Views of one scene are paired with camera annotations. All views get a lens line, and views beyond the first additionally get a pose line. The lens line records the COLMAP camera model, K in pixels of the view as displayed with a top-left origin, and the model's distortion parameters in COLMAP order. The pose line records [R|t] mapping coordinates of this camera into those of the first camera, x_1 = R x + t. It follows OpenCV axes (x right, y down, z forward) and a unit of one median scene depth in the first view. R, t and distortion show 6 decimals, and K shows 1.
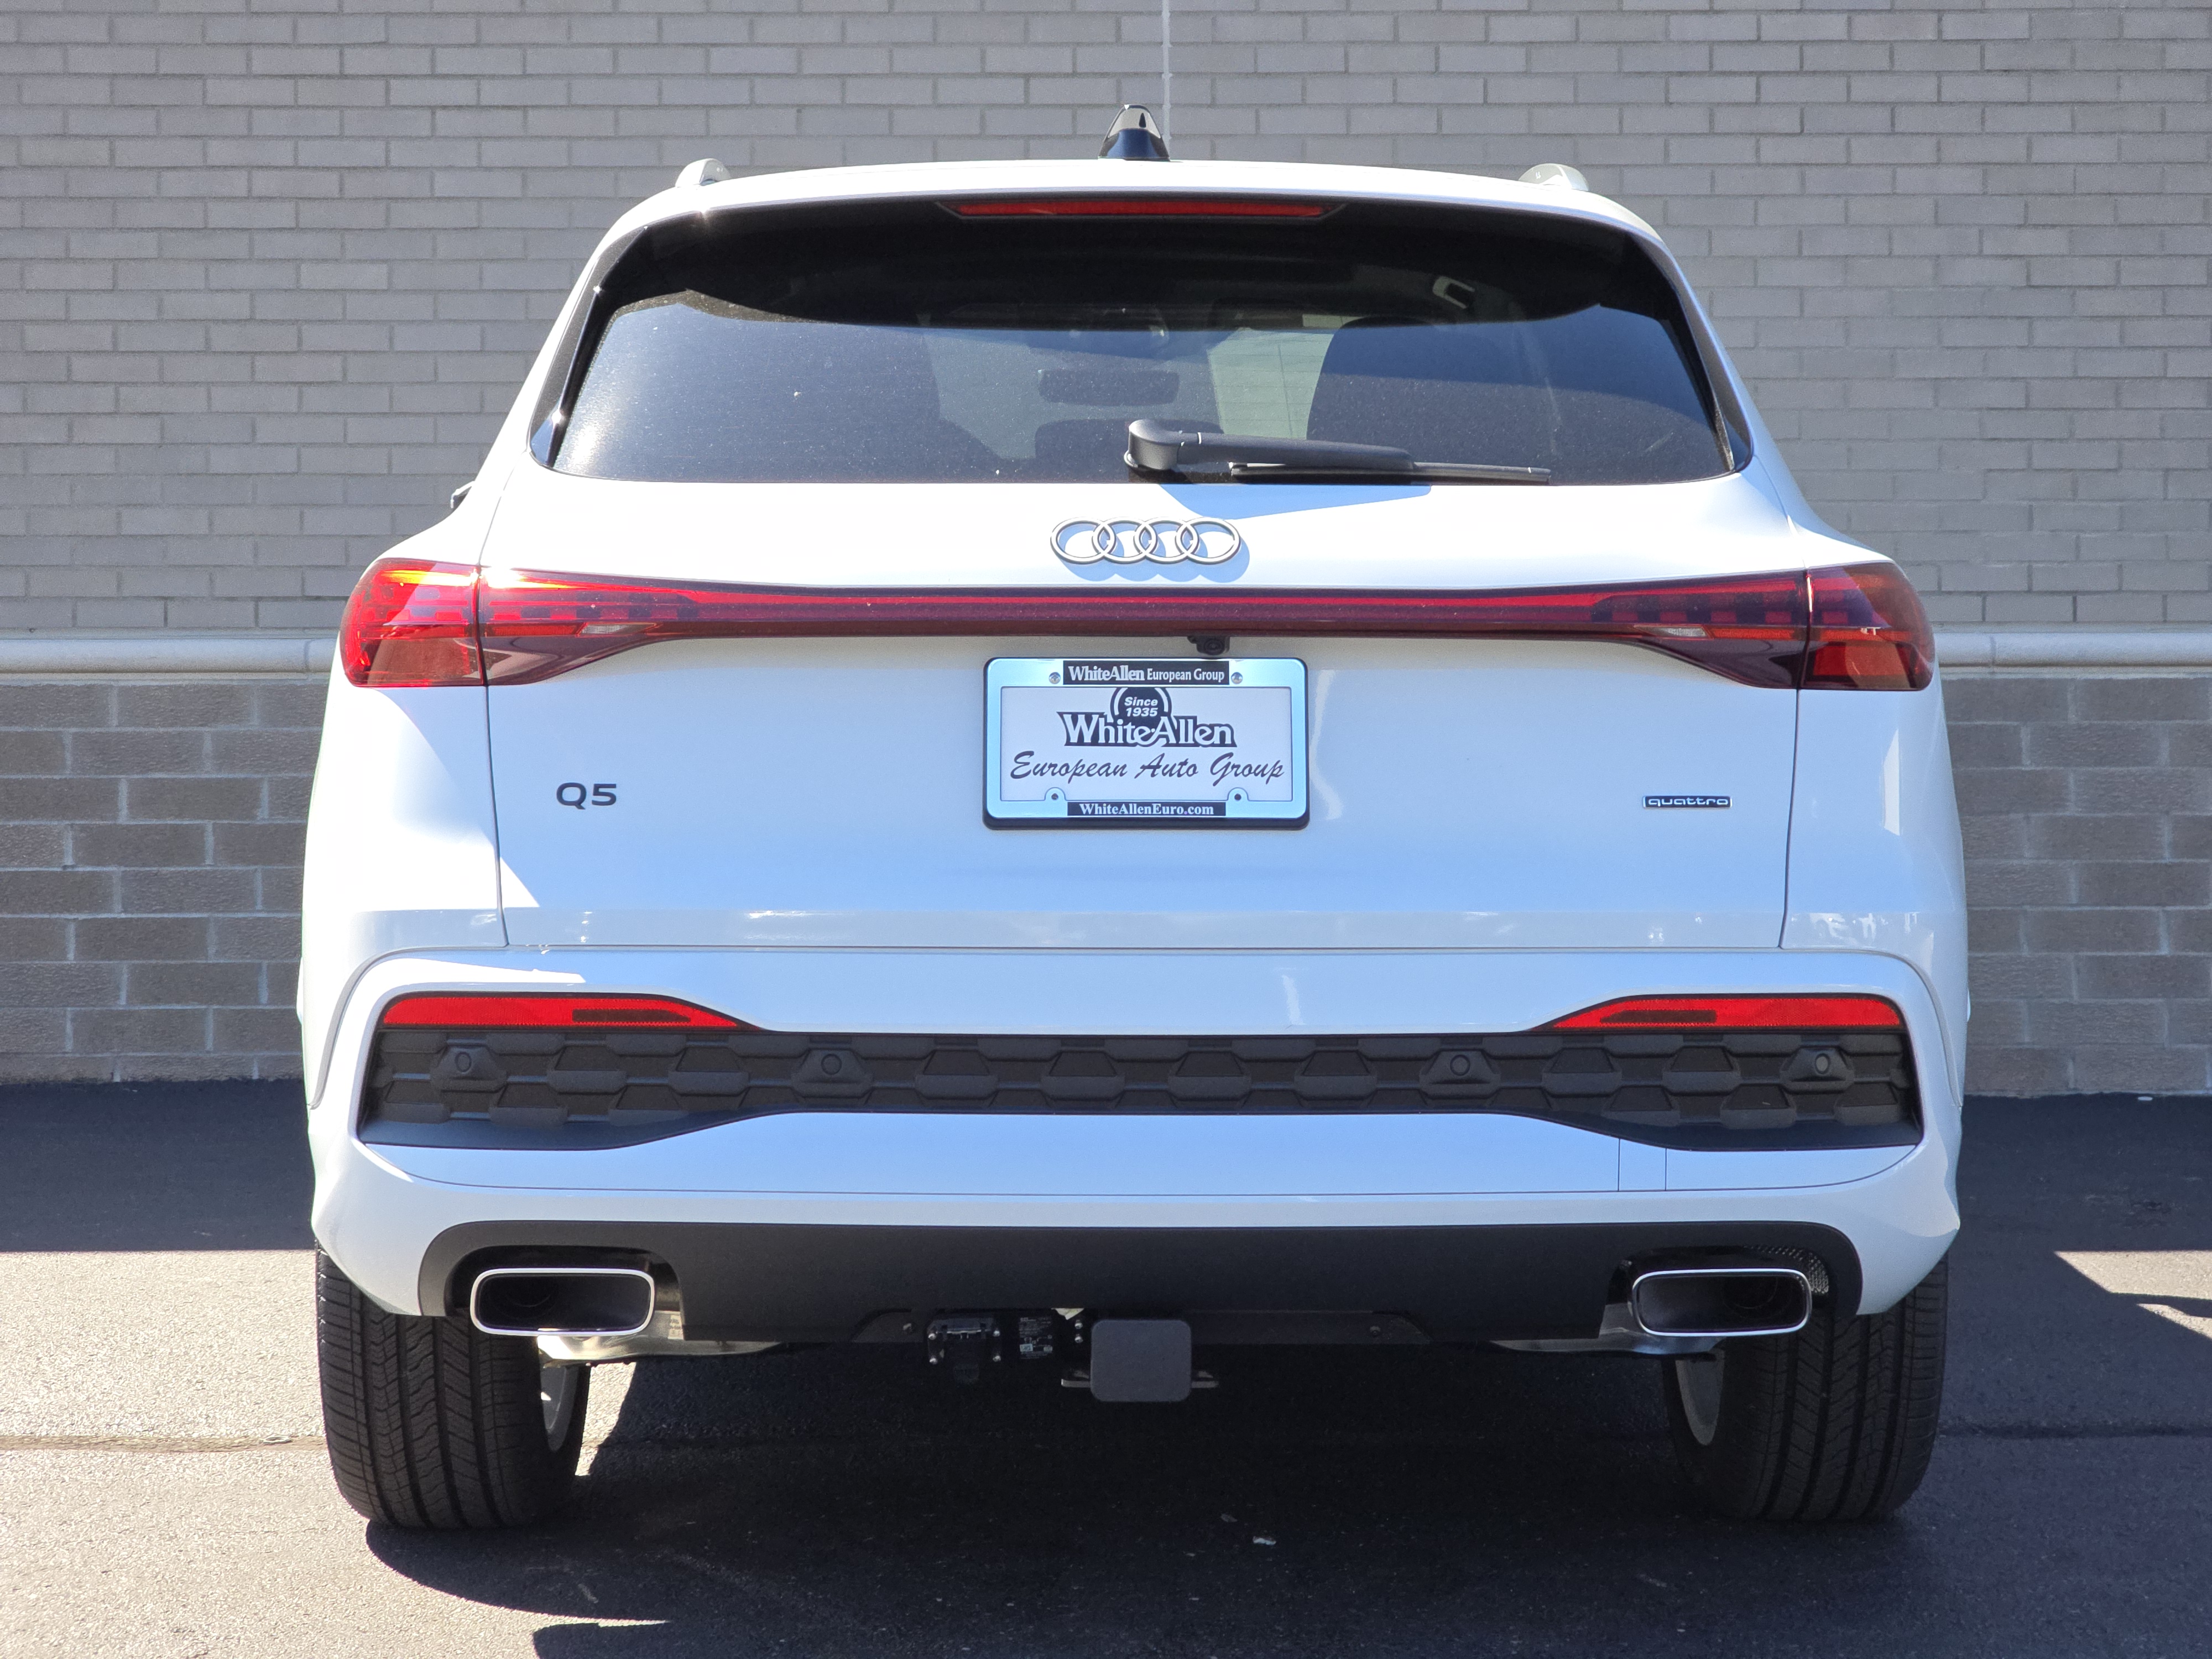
lens RADIAL K [[4209.4, 0, 1554.1], [0, 4209.4, 827.7], [0, 0, 1]] dist [-0.003078, 0.091808]
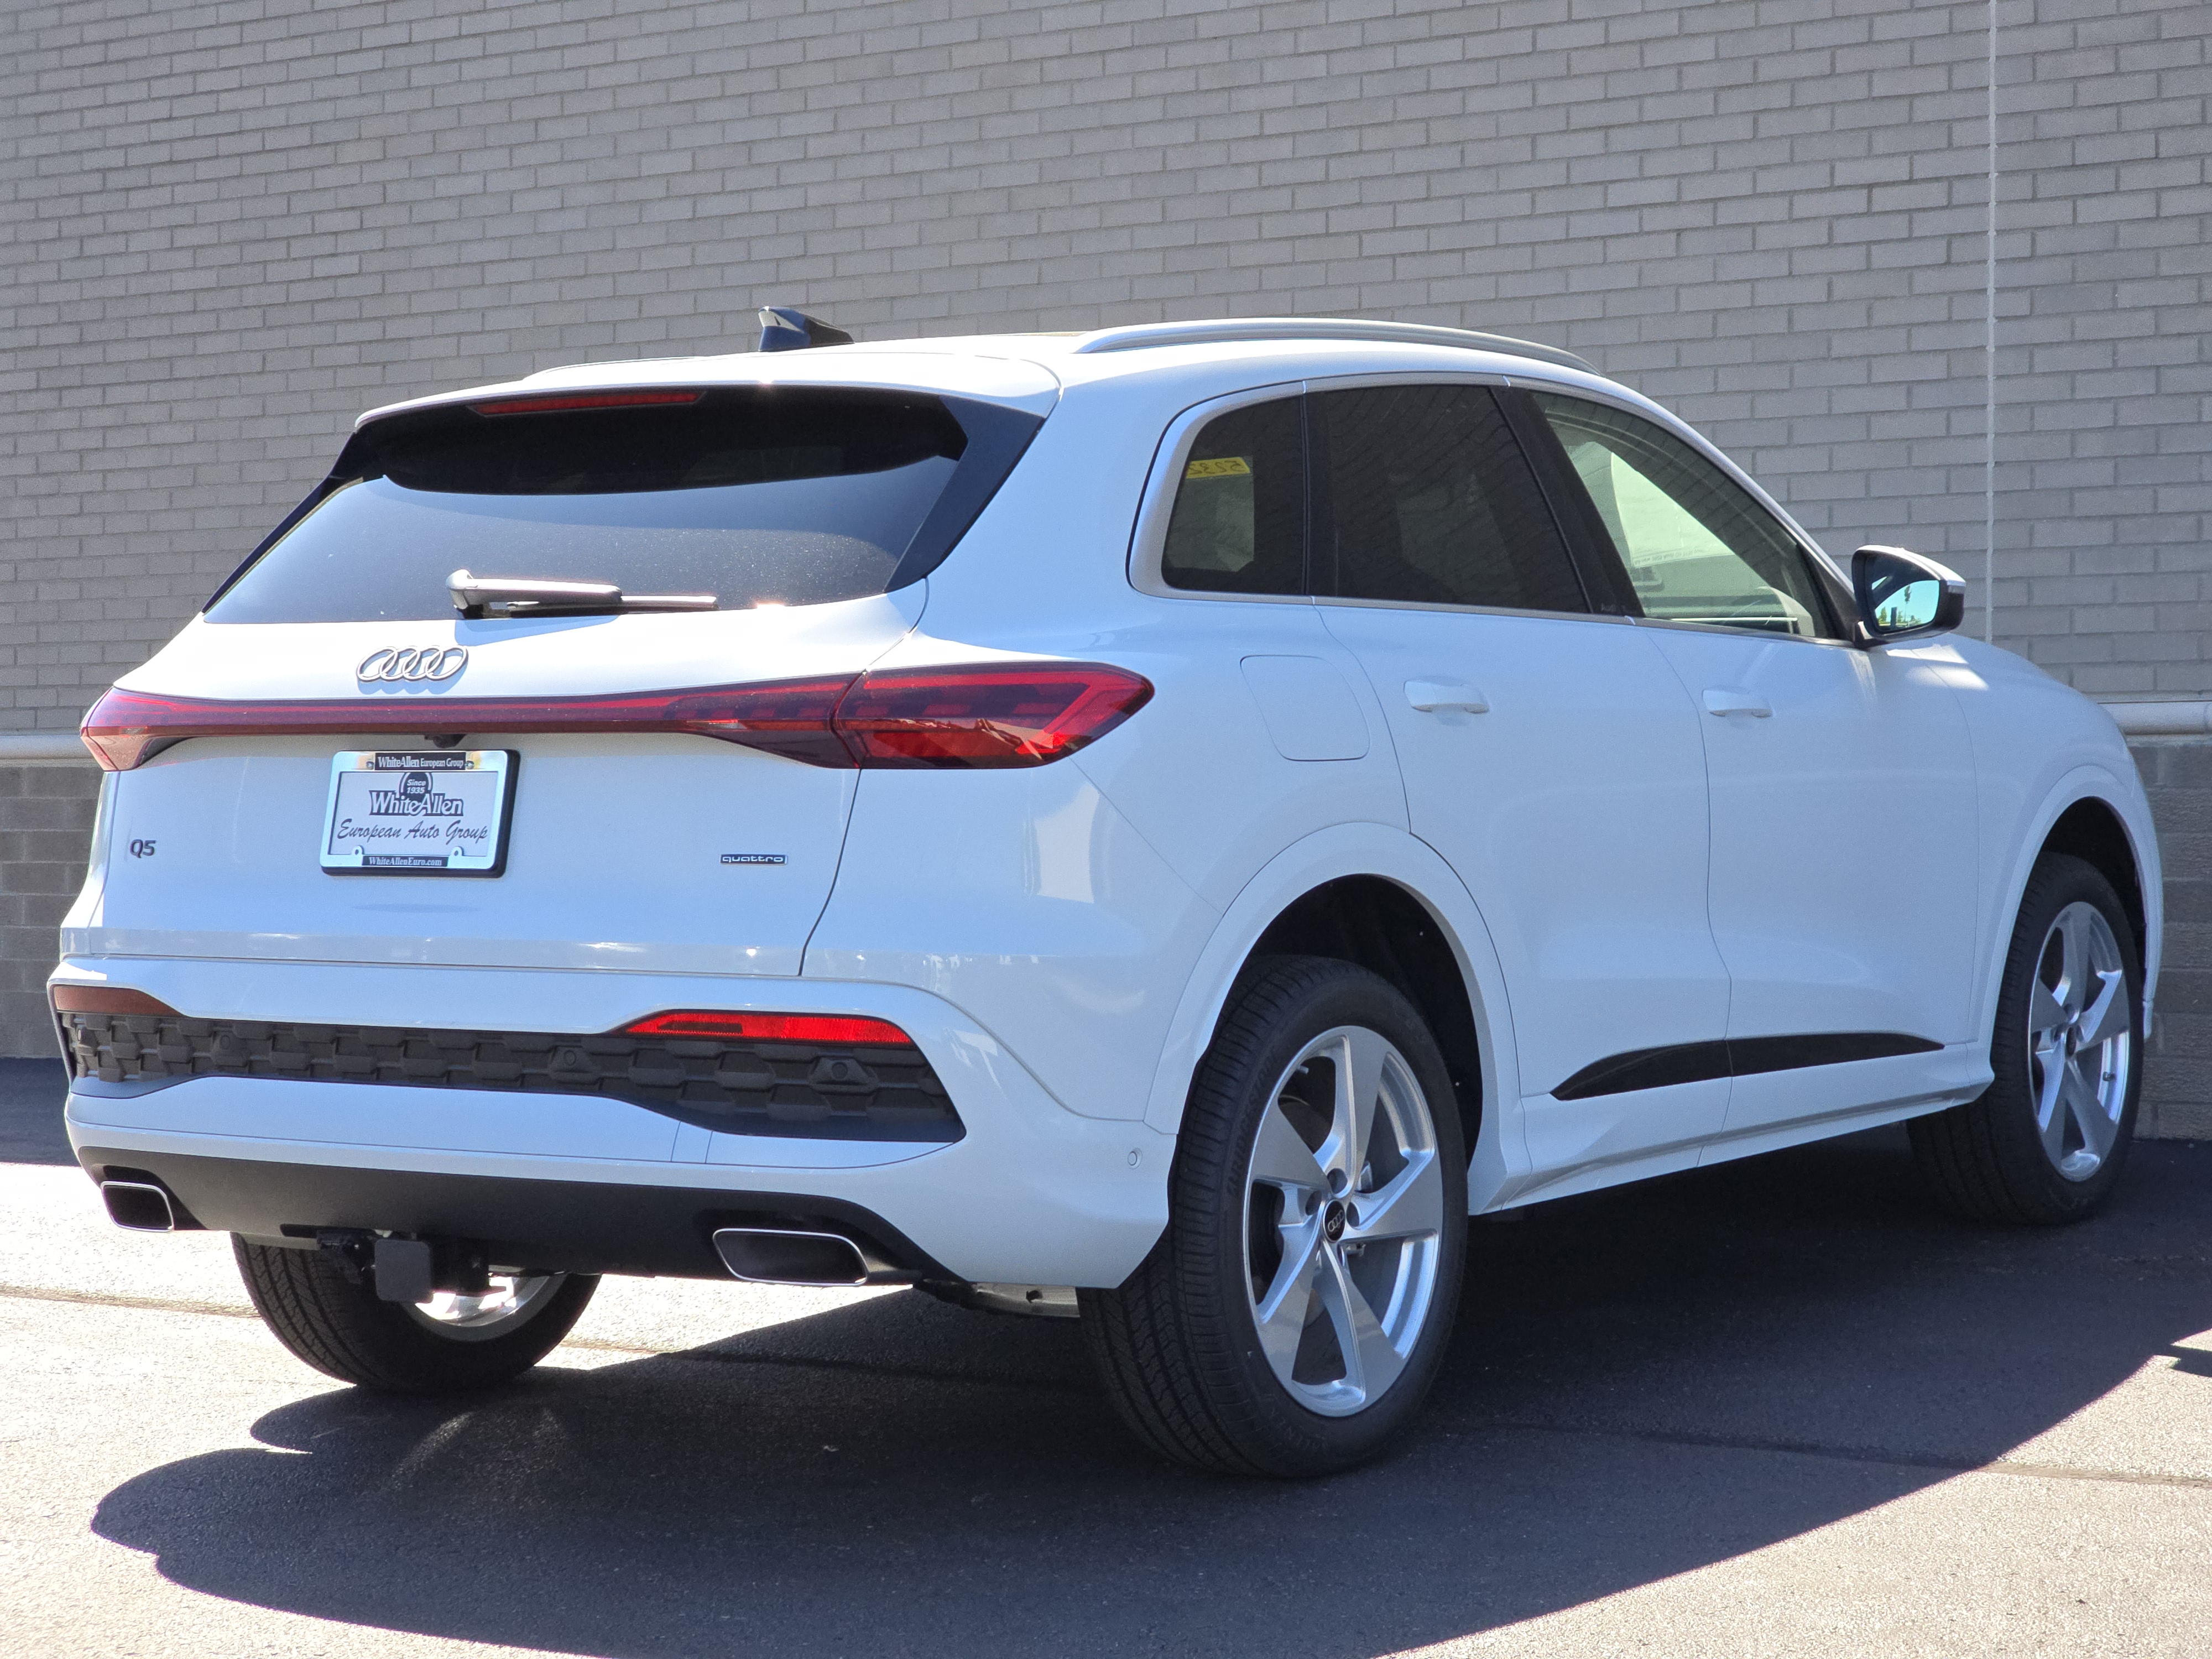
lens RADIAL K [[4235.7, 0, 1106.0], [0, 4235.7, 829.5], [0, 0, 1]] dist [0.012409, -0.199415]
pose [[0.818190, 0.006001, -0.574917, 0.742204], [-0.013295, 0.999876, -0.008485, -0.005273], [0.574794, 0.014586, 0.818168, 0.009050]]
